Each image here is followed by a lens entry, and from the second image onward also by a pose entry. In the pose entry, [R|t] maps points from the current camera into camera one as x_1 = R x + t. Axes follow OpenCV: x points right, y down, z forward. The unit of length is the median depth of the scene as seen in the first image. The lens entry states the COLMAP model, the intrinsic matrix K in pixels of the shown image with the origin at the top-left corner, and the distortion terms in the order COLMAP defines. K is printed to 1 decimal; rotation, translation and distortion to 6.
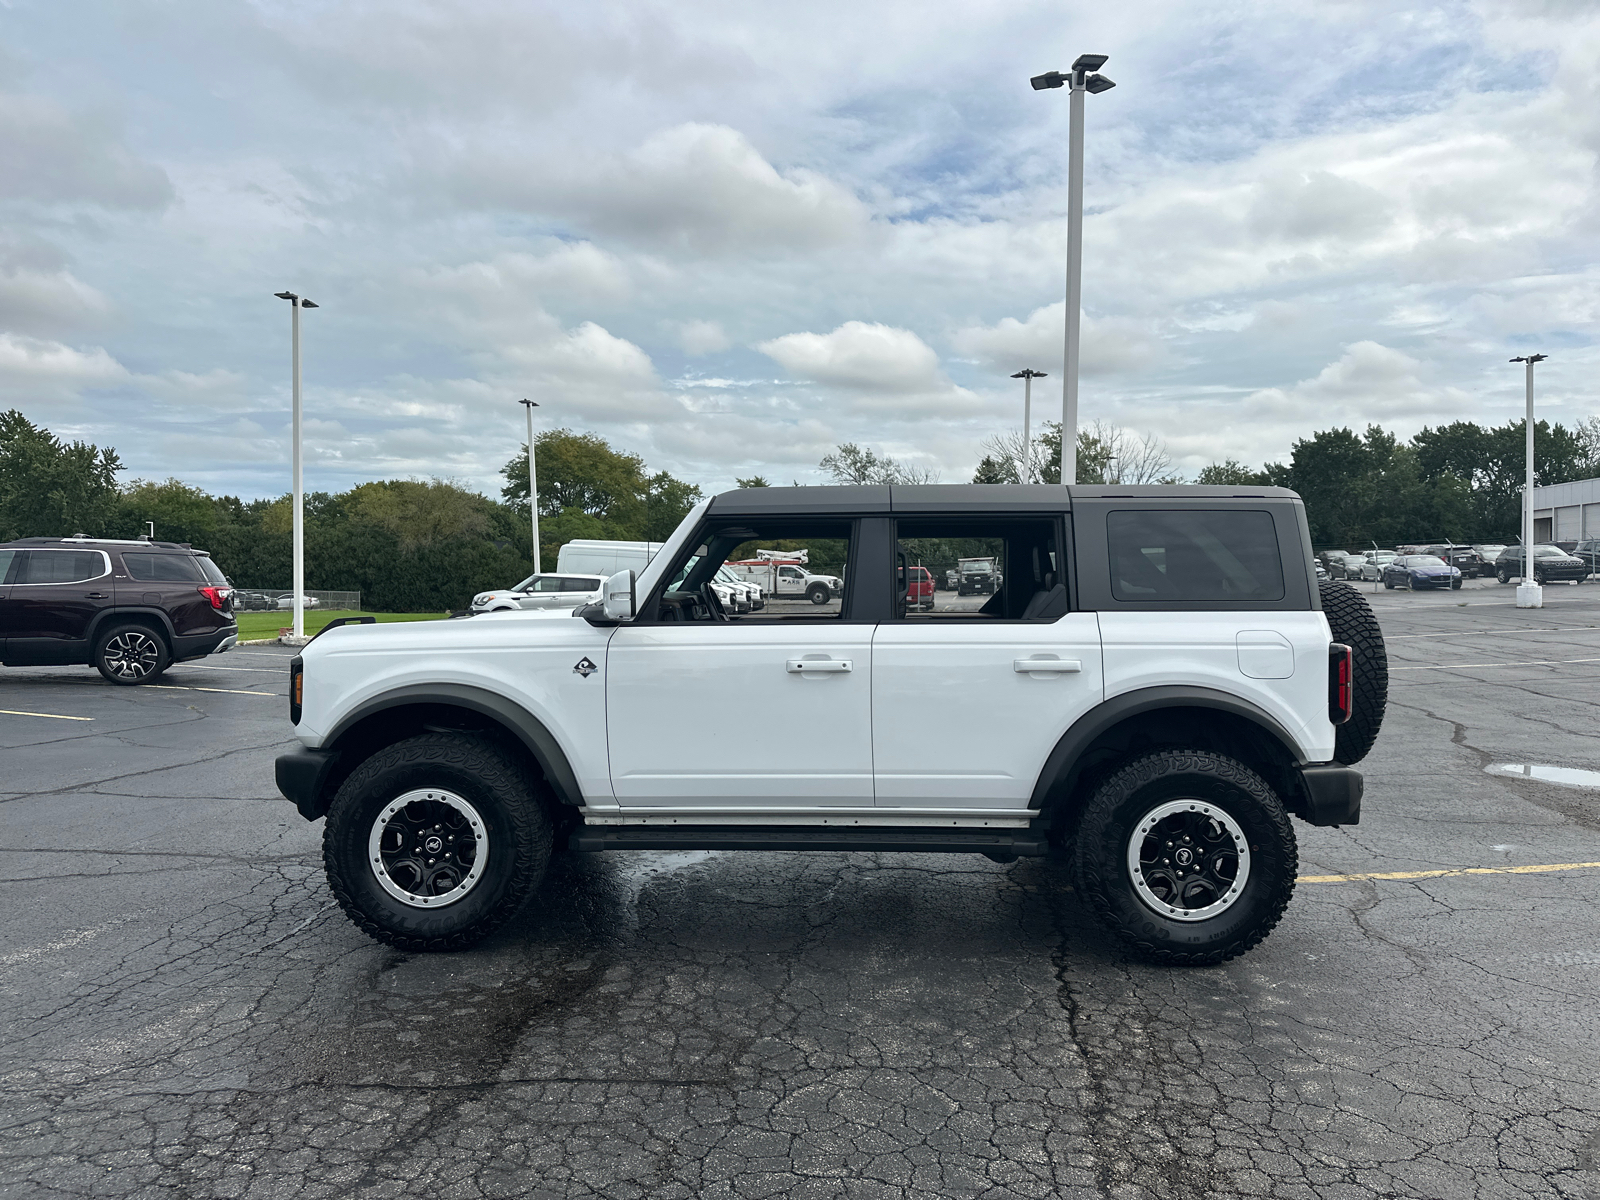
lens RADIAL K [[1102.8, 0, 800.0], [0, 1102.8, 600.0], [0, 0, 1]] dist [0.032669, -0.035037]
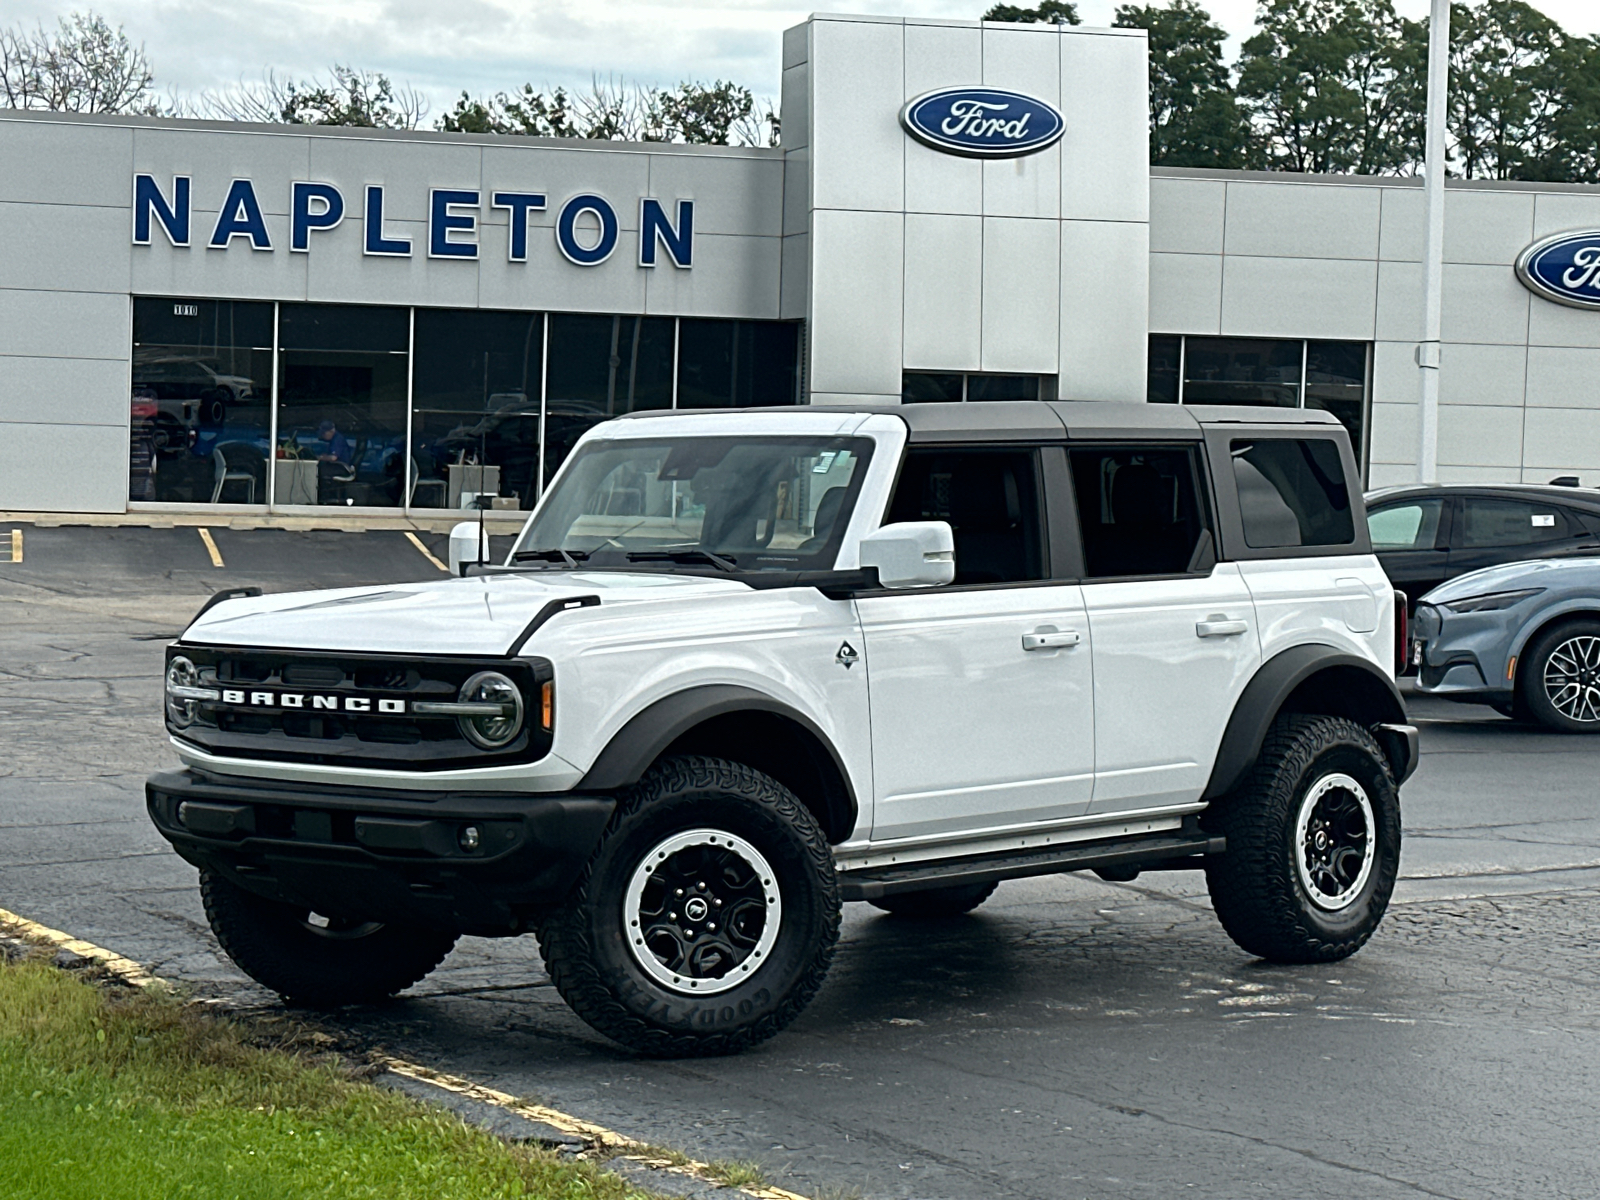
lens RADIAL K [[4016.1, 0, 800.0], [0, 4016.1, 600.0], [0, 0, 1]] dist [-0.536120, 0.212691]
pose [[0.659300, -0.031124, 0.751236, -2.225287], [0.014587, 0.999484, 0.028607, -0.052209], [-0.751738, -0.007903, 0.659414, -0.735544]]
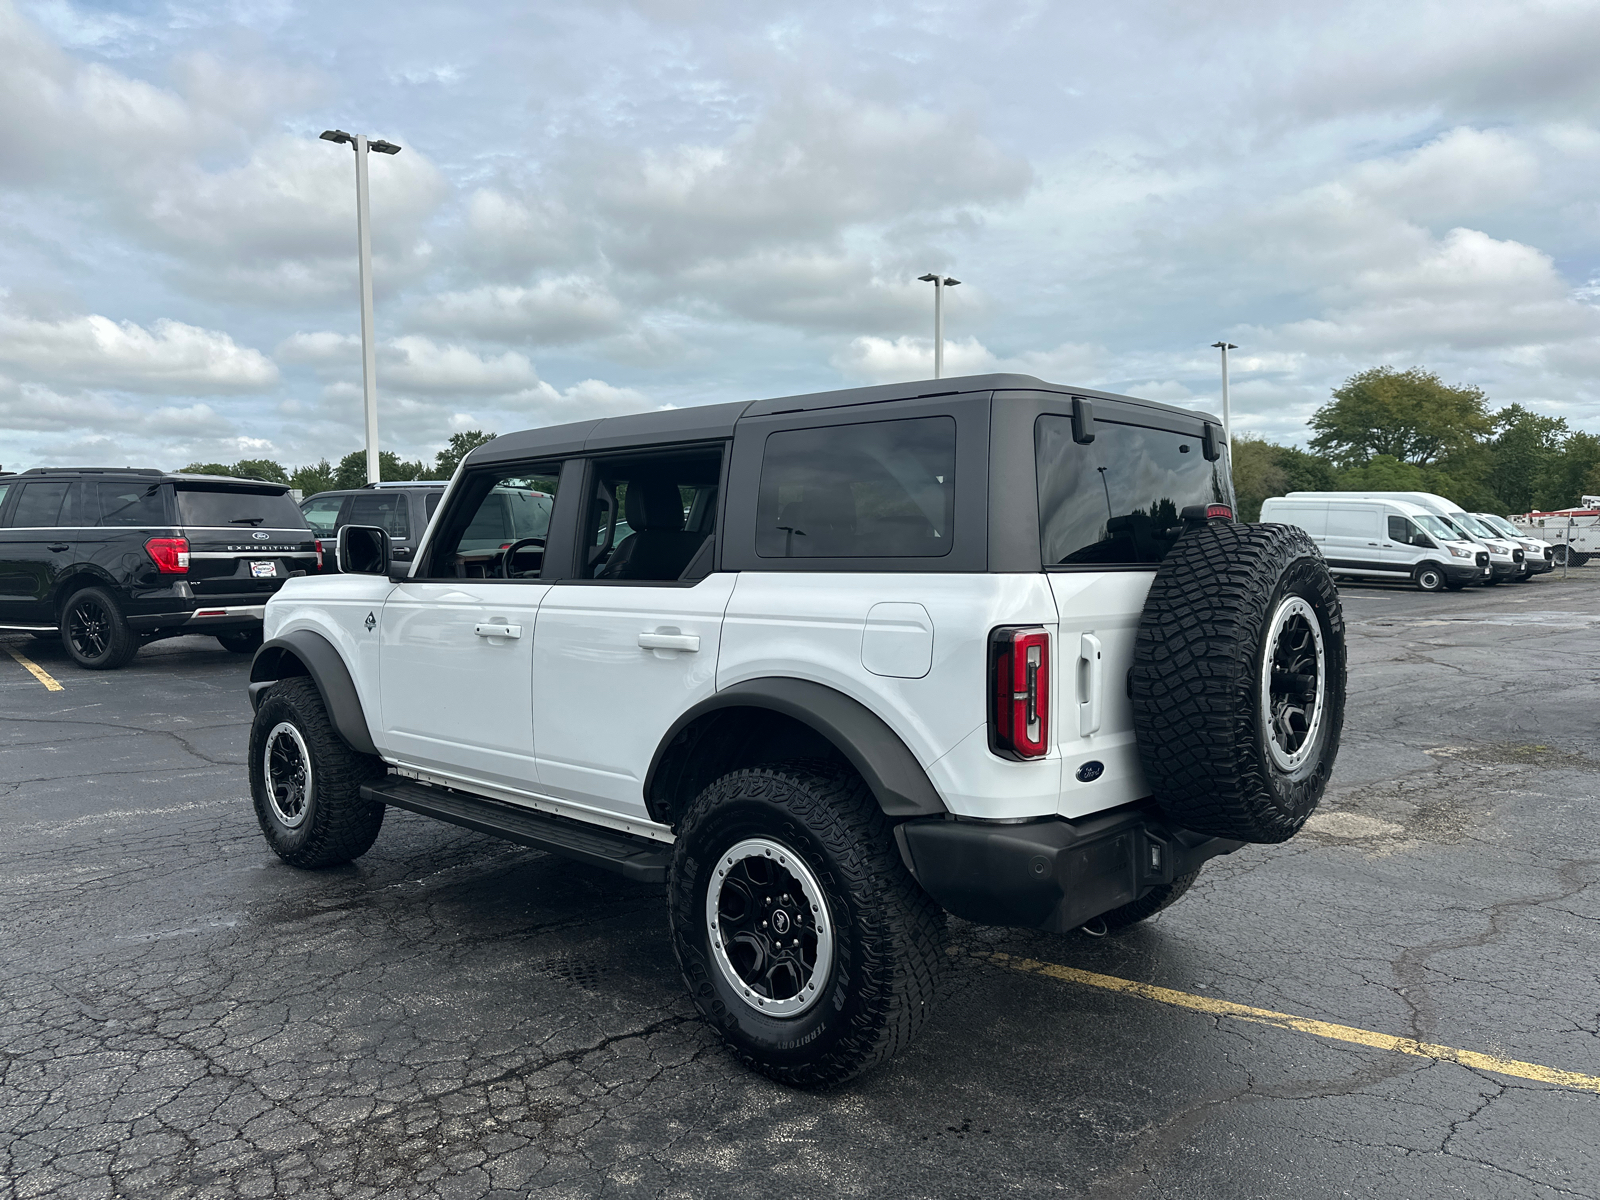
lens RADIAL K [[1102.8, 0, 800.0], [0, 1102.8, 600.0], [0, 0, 1]] dist [0.032669, -0.035037]
pose [[0.759099, 0.024232, -0.650524, 0.789261], [-0.000408, 0.999324, 0.036748, 0.002137], [0.650975, -0.027630, 0.758597, 0.474500]]
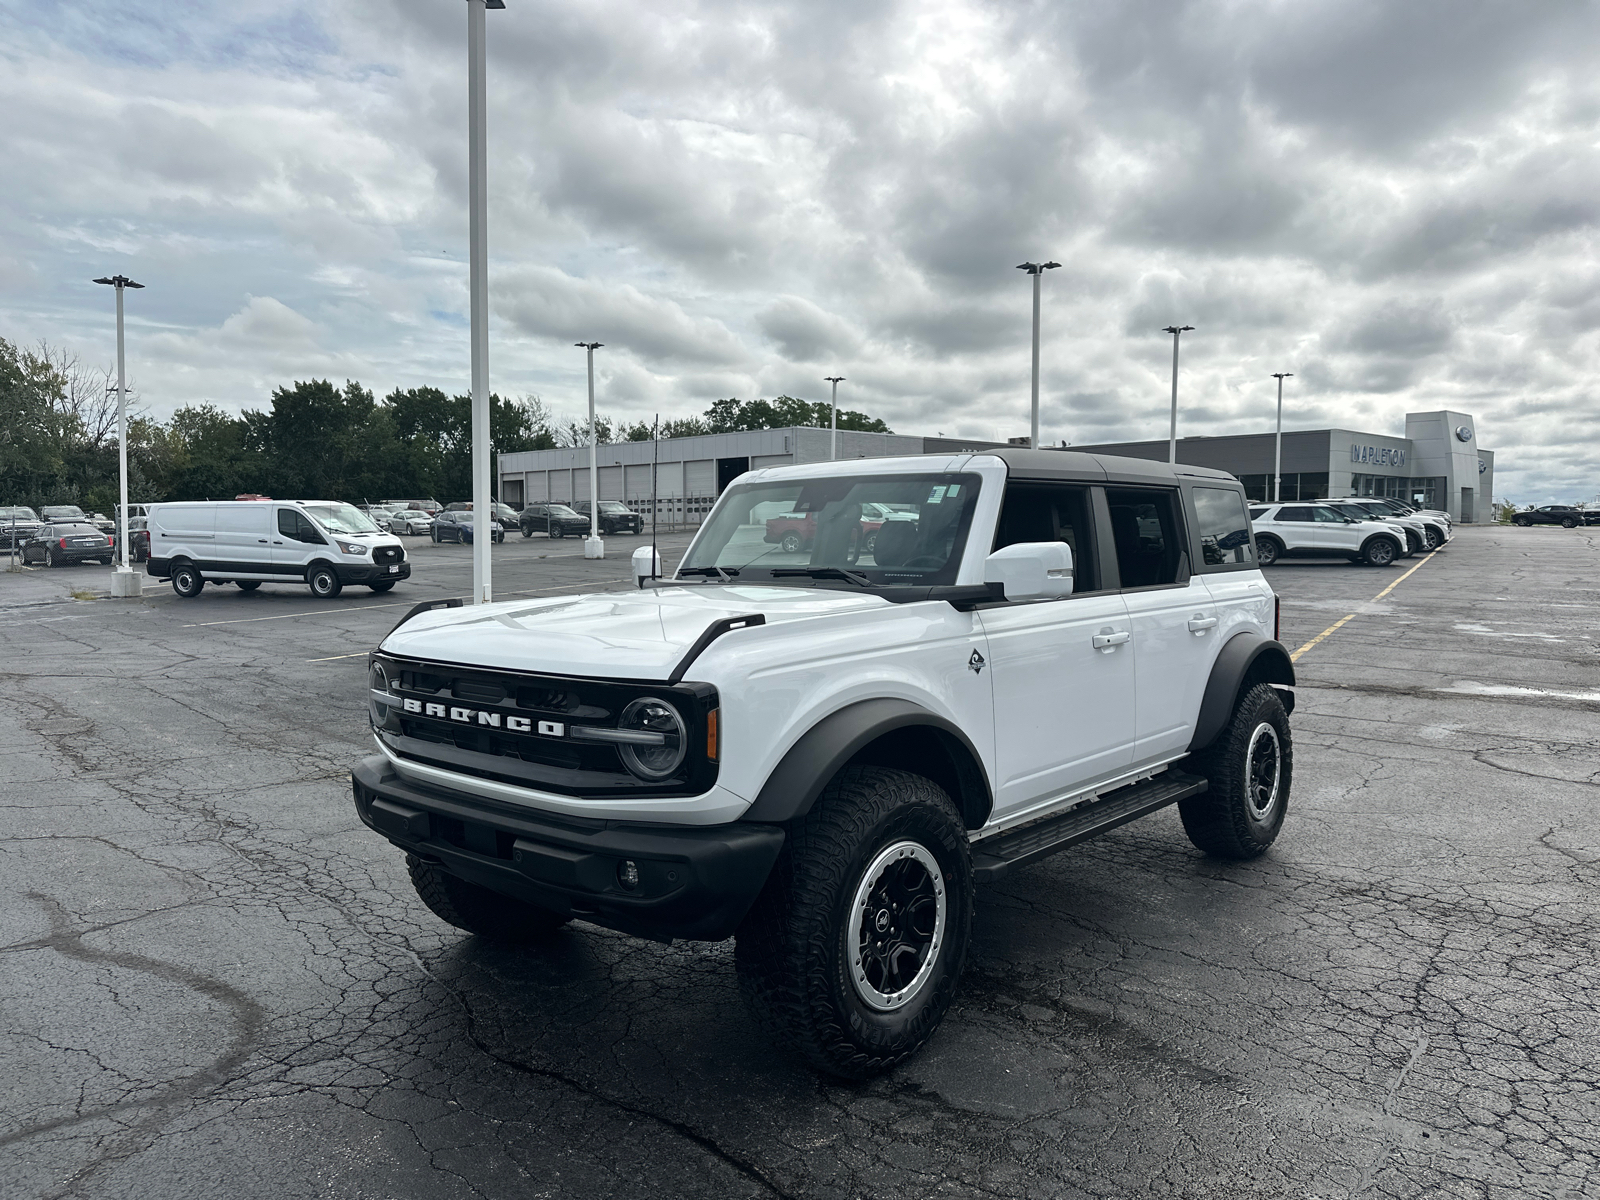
lens RADIAL K [[1120.1, 0, 796.5], [0, 1120.1, 602.5], [0, 0, 1]] dist [0.040951, -0.041326]
pose [[0.639283, -0.048593, 0.767435, -0.923345], [0.014921, 0.998597, 0.050800, -0.027313], [-0.768827, -0.021025, 0.639112, 0.573752]]
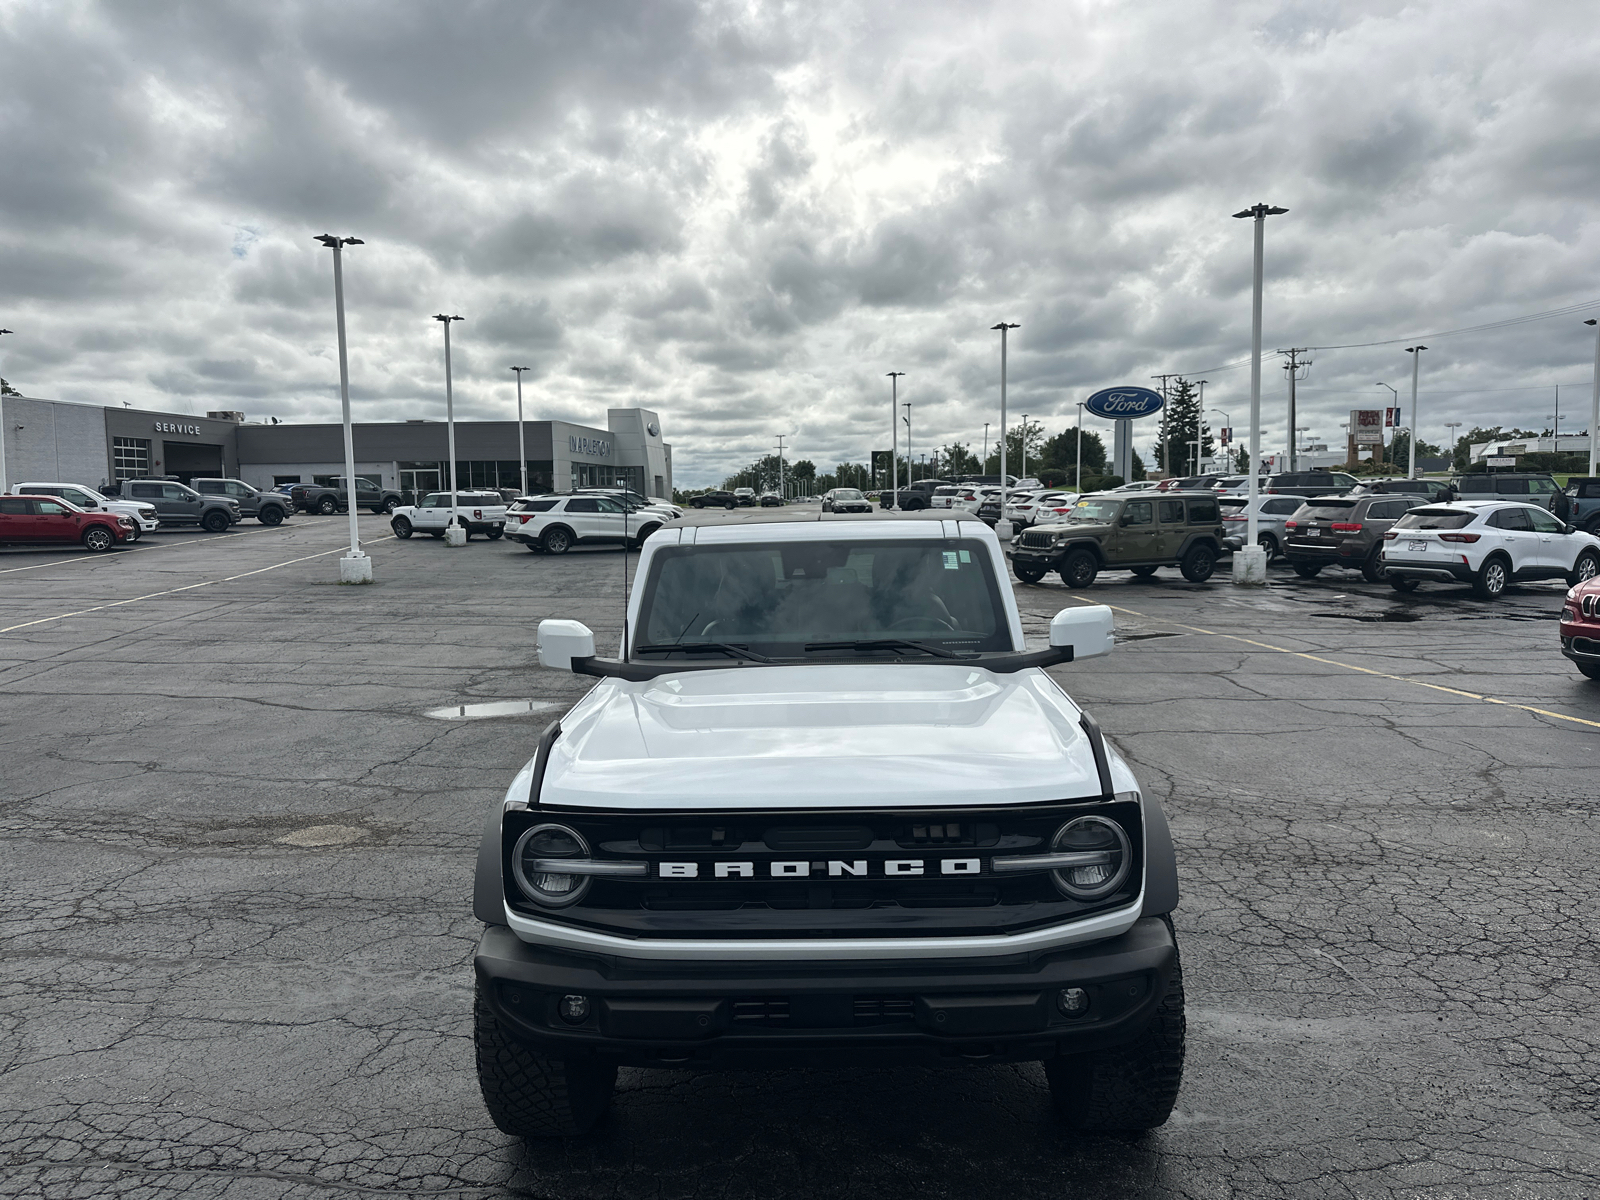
lens RADIAL K [[1120.1, 0, 796.5], [0, 1120.1, 602.5], [0, 0, 1]] dist [0.040951, -0.041326]
pose [[0.001287, -0.085297, 0.996355, -1.105456], [0.030233, 0.995903, 0.085219, -0.119696], [-0.999542, 0.030013, 0.003860, 1.220662]]
